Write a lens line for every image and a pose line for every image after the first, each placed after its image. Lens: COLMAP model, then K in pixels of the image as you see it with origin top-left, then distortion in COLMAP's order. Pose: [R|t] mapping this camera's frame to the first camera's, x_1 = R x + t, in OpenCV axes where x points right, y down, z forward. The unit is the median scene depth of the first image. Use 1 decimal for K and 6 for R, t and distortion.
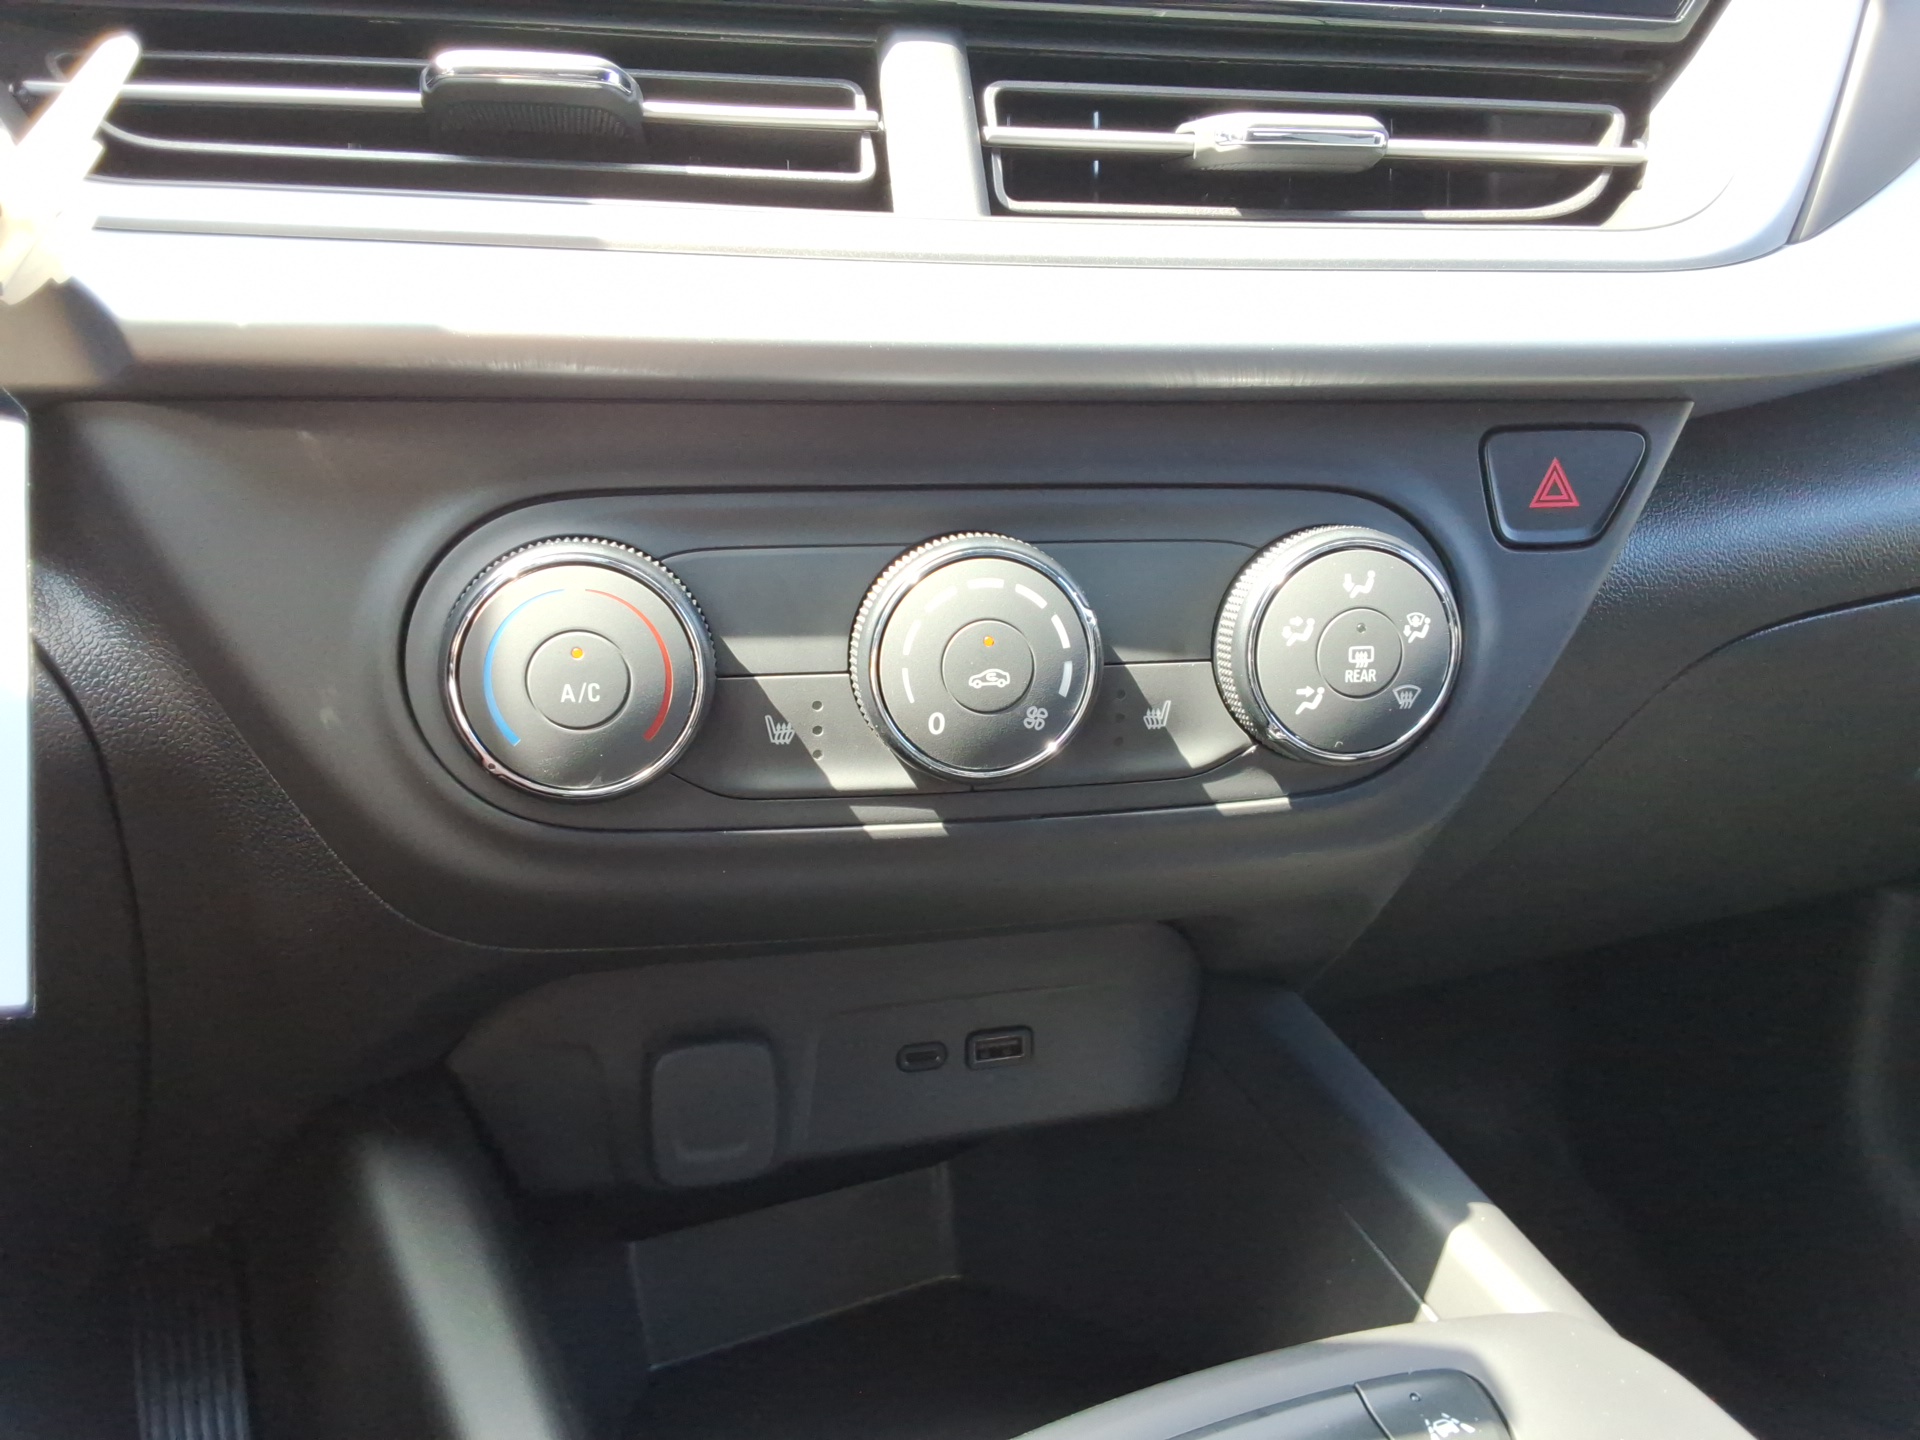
lens RADIAL K [[1567.2, 0, 975.8], [0, 1567.2, 697.0], [0, 0, 1]] dist [0.125775, -0.211949]
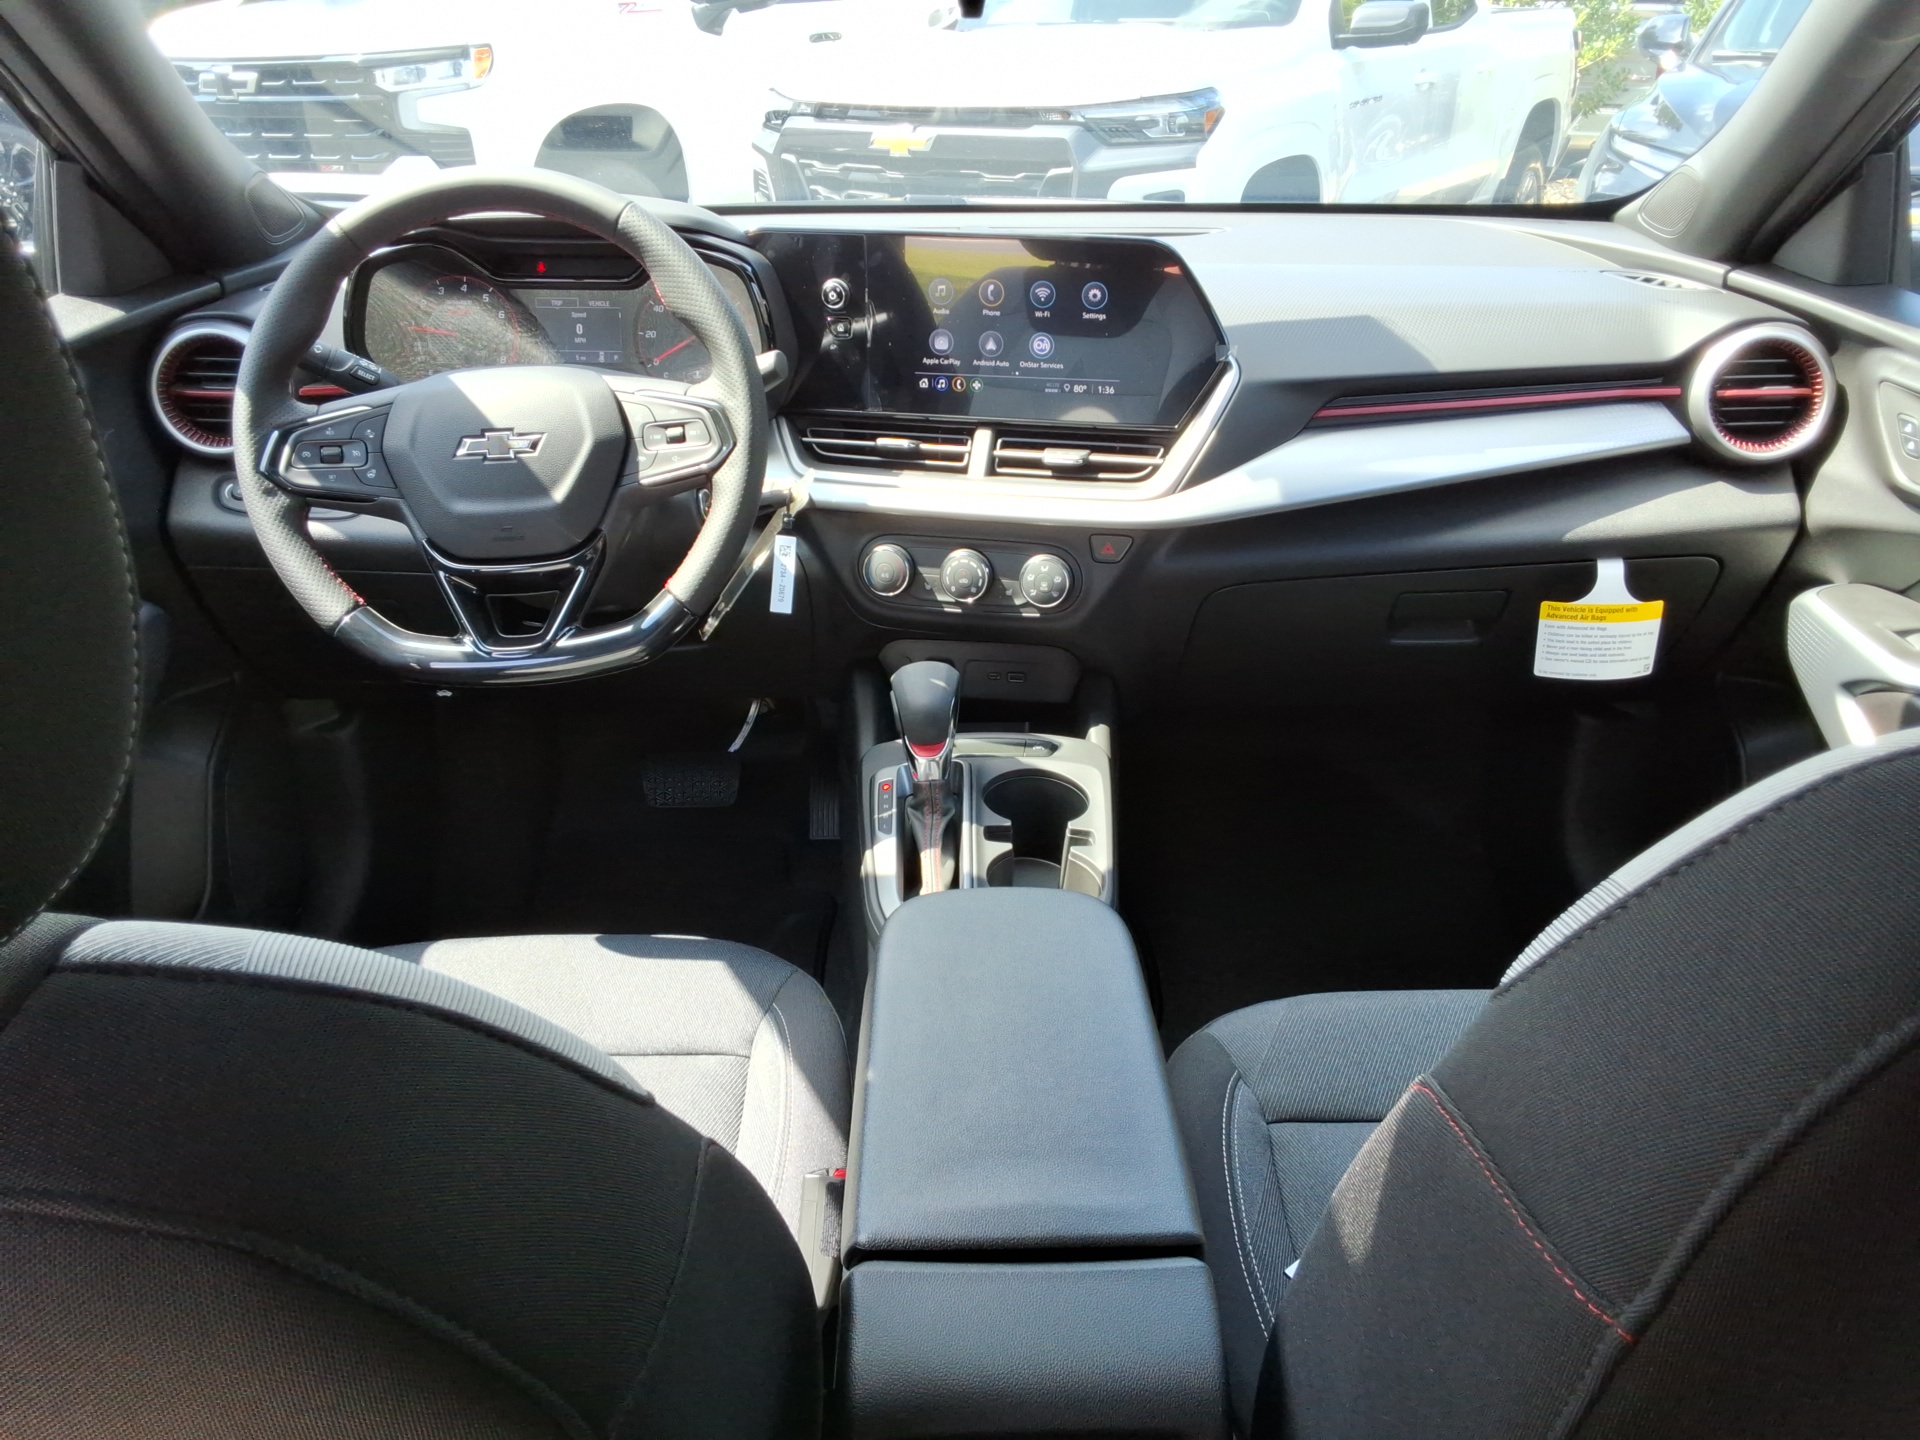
lens RADIAL K [[1567.2, 0, 975.8], [0, 1567.2, 697.0], [0, 0, 1]] dist [0.125775, -0.211949]
pose [[0.906127, 0.140317, -0.399054, 1.883949], [-0.091733, 0.986113, 0.138443, -0.308630], [0.412939, -0.088840, 0.906416, -3.163010]]
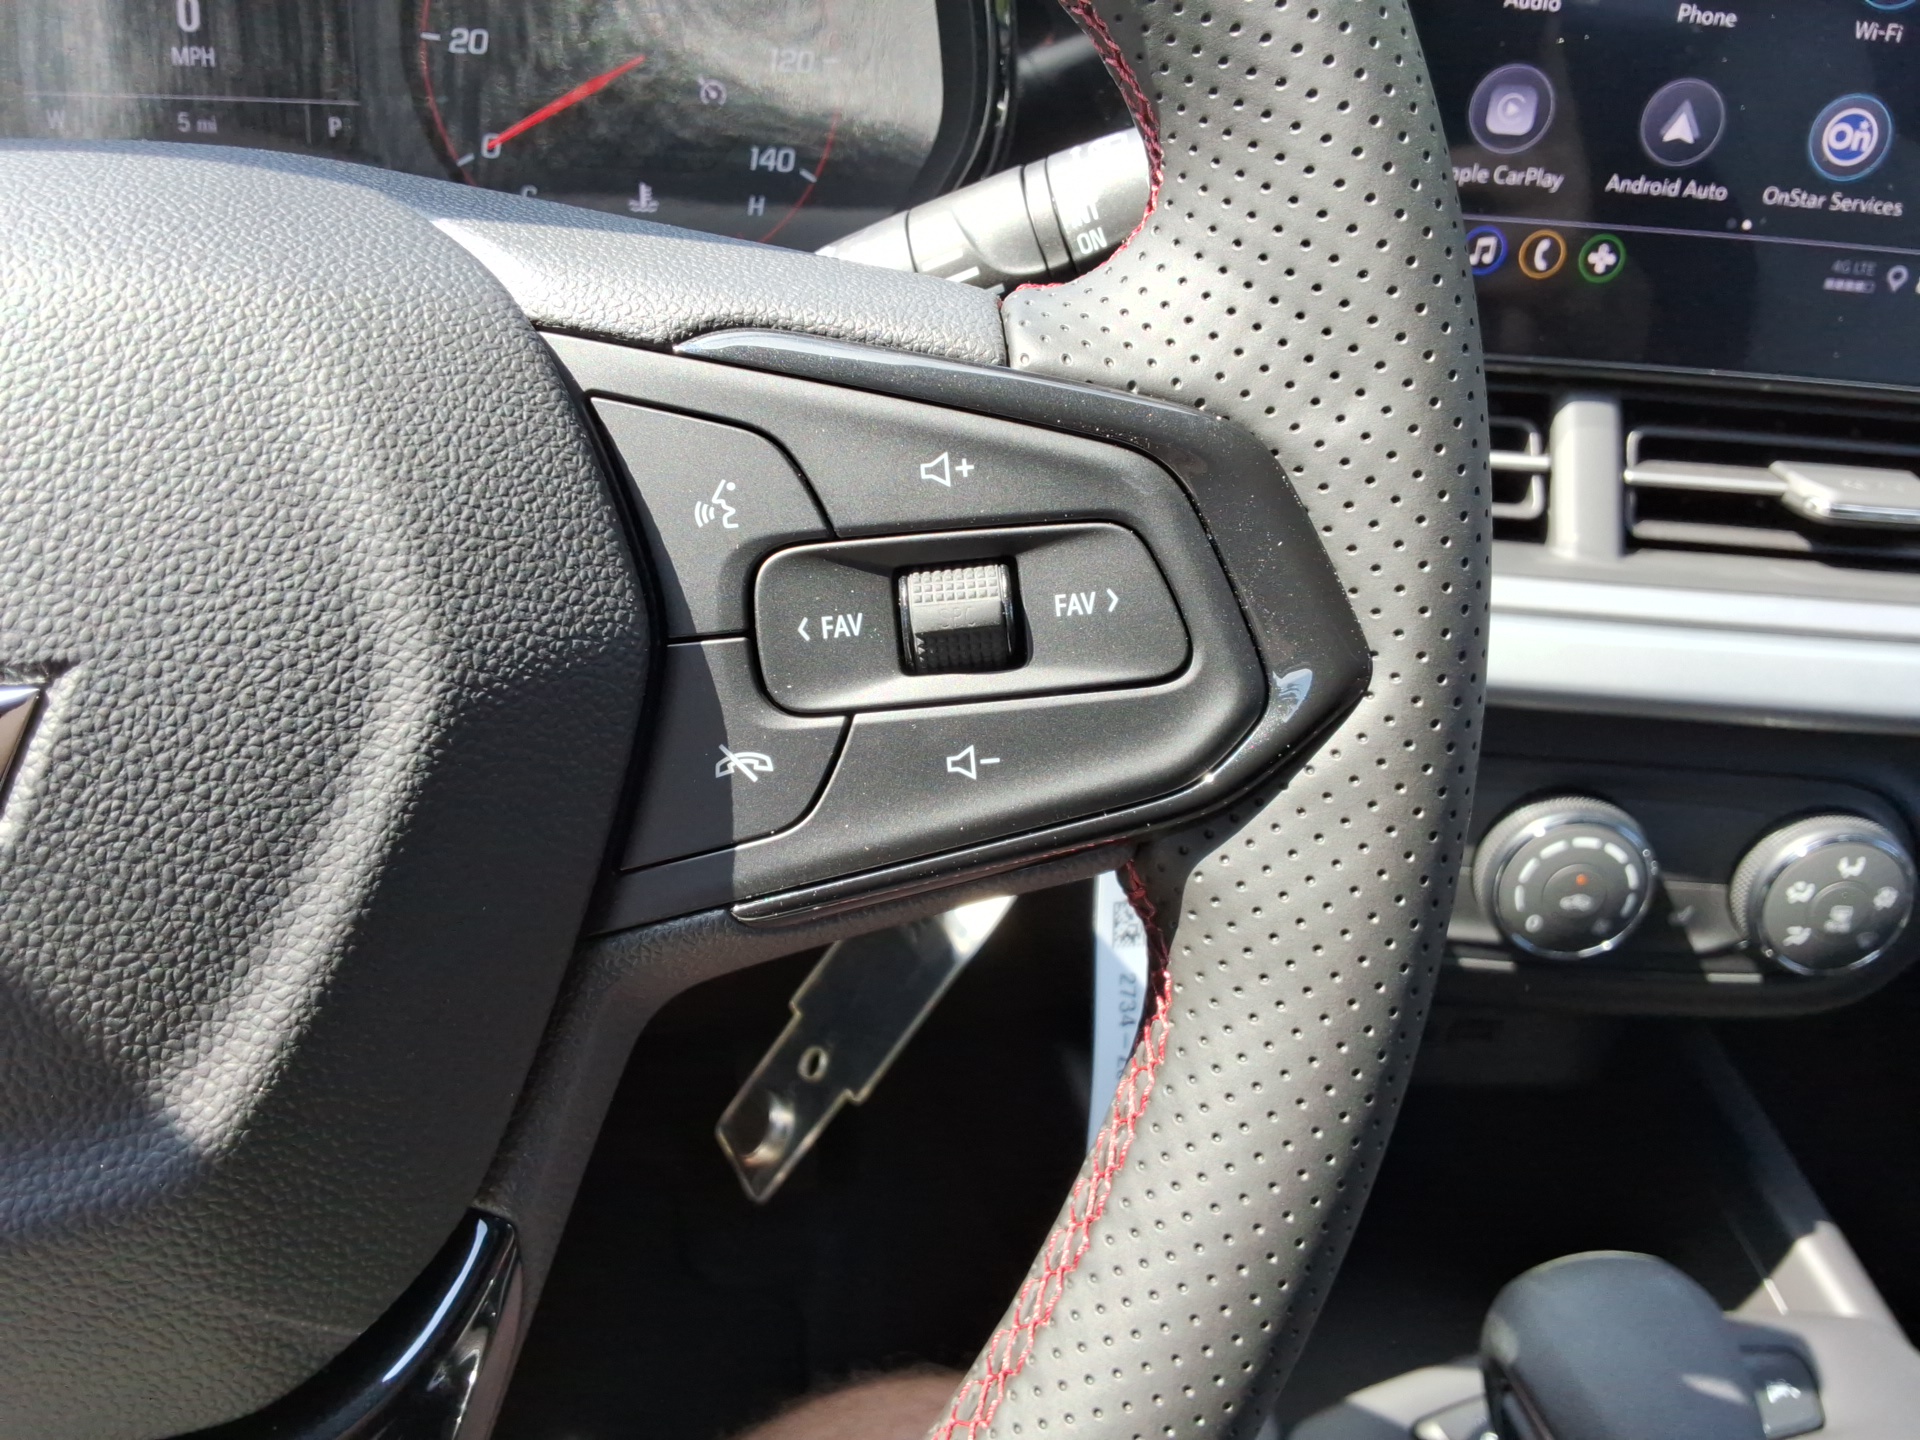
lens RADIAL K [[1567.2, 0, 975.8], [0, 1567.2, 697.0], [0, 0, 1]] dist [0.125775, -0.211949]
pose [[0.975908, 0.145761, -0.162346, -0.311340], [-0.107732, 0.968987, 0.222389, -0.446494], [0.189727, -0.199542, 0.961346, -0.497067]]
